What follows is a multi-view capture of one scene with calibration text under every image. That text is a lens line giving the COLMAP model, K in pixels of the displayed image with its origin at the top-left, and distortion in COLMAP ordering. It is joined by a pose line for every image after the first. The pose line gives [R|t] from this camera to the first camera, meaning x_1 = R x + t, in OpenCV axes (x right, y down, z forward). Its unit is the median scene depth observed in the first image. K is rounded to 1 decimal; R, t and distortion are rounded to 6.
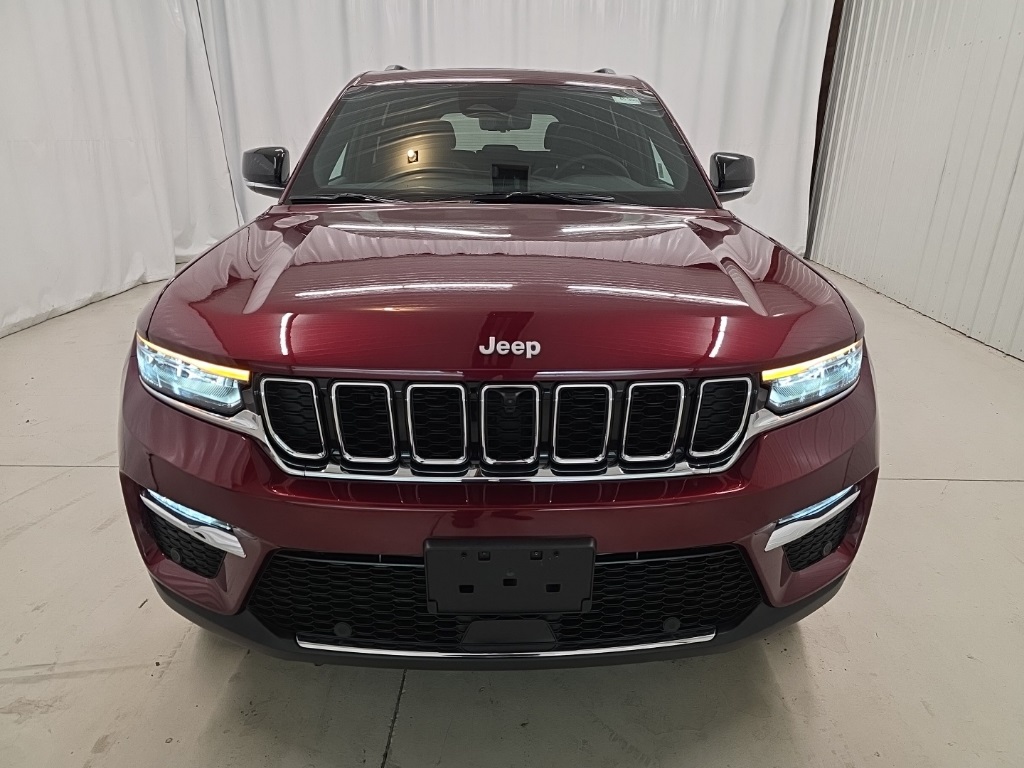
lens RADIAL K [[690.4, 0, 517.6], [0, 690.4, 382.5], [0, 0, 1]] dist [0.064207, -0.056650]
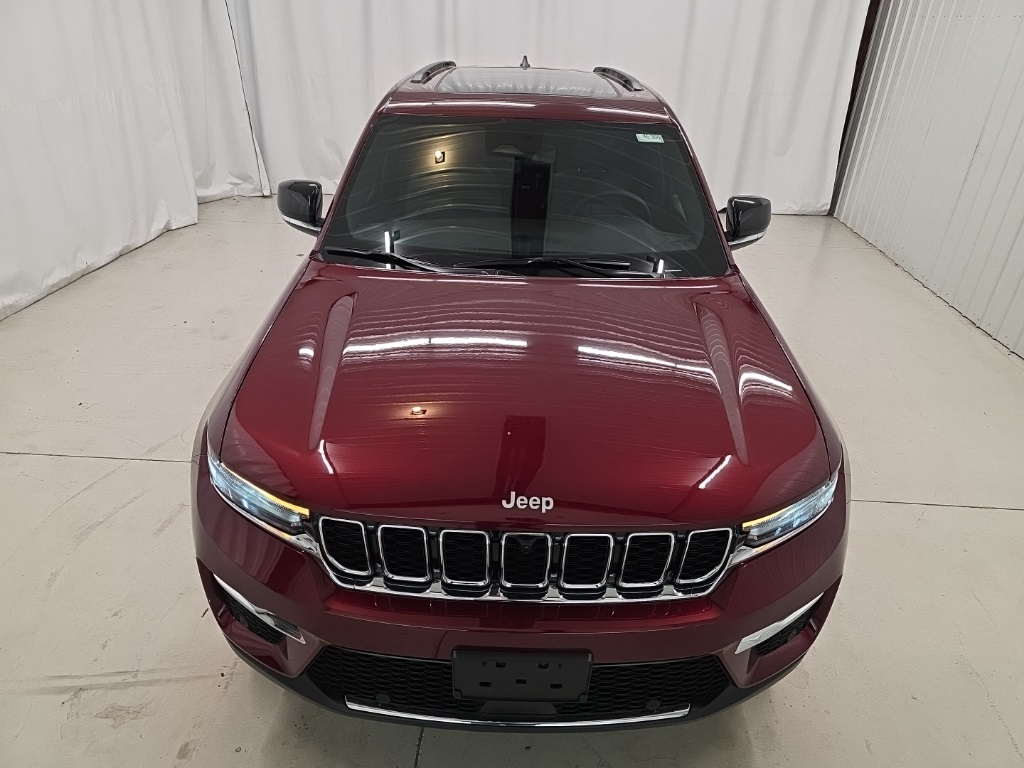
lens RADIAL K [[706.1, 0, 511.8], [0, 706.1, 361.3], [0, 0, 1]] dist [0.062156, -0.062928]
pose [[0.999106, 0.036107, -0.021987, -0.017849], [-0.032505, 0.988673, 0.146520, -0.400834], [0.027029, -0.145675, 0.988963, -0.140102]]
